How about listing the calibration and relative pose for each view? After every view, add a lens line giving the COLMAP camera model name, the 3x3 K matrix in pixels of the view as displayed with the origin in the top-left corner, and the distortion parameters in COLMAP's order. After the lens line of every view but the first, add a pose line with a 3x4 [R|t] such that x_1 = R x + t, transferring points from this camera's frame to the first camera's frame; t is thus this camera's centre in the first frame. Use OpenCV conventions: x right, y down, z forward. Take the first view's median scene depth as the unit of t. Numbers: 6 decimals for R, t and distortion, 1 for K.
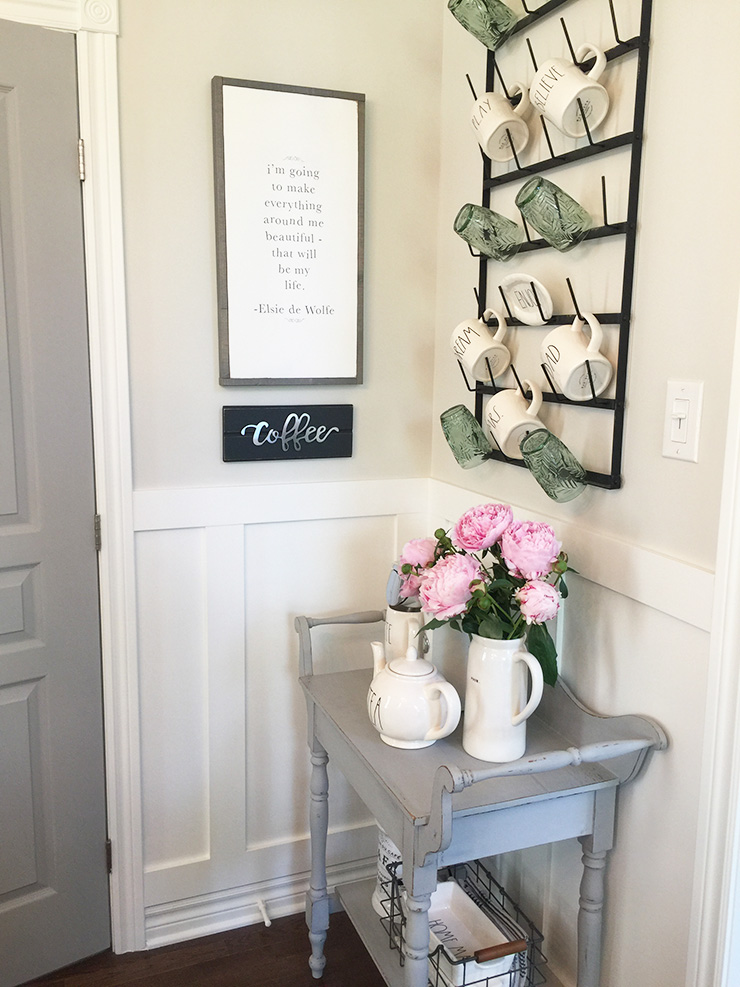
lens RADIAL K [[868.7, 0, 370.0], [0, 868.7, 493.5], [0, 0, 1]] dist [-0.000873, -0.000145]
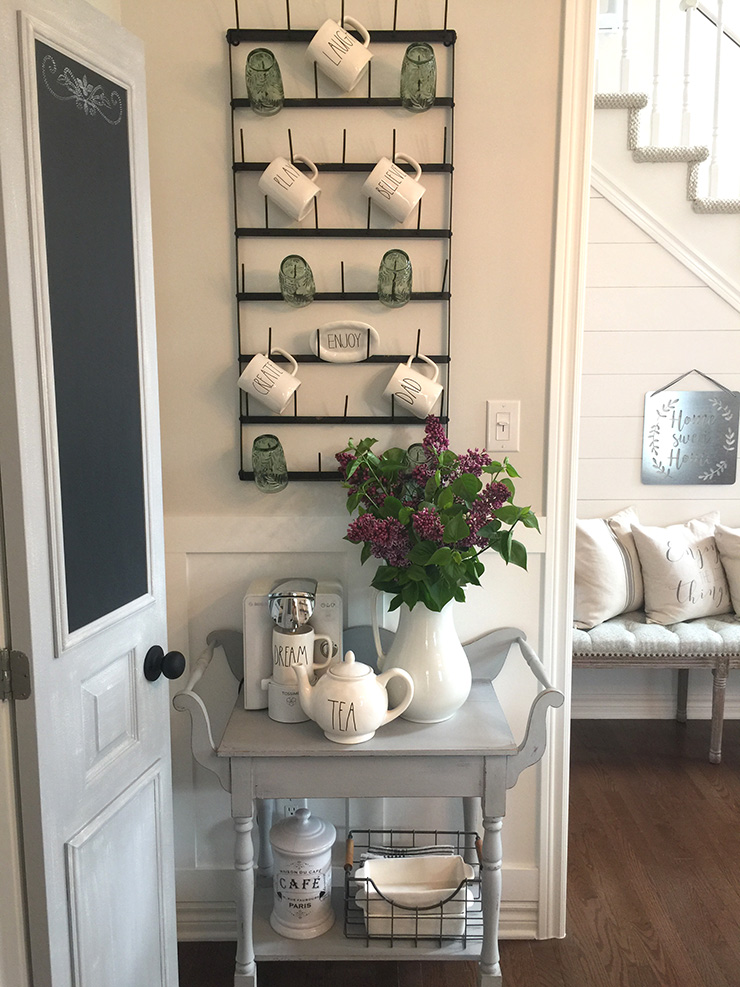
lens RADIAL K [[868.7, 0, 370.0], [0, 868.7, 493.5], [0, 0, 1]] dist [-0.000873, -0.000145]
pose [[0.371217, -0.155747, 0.915391, -1.068831], [0.164243, 0.981302, 0.100356, -0.147399], [-0.913905, 0.113093, 0.389856, 0.582115]]
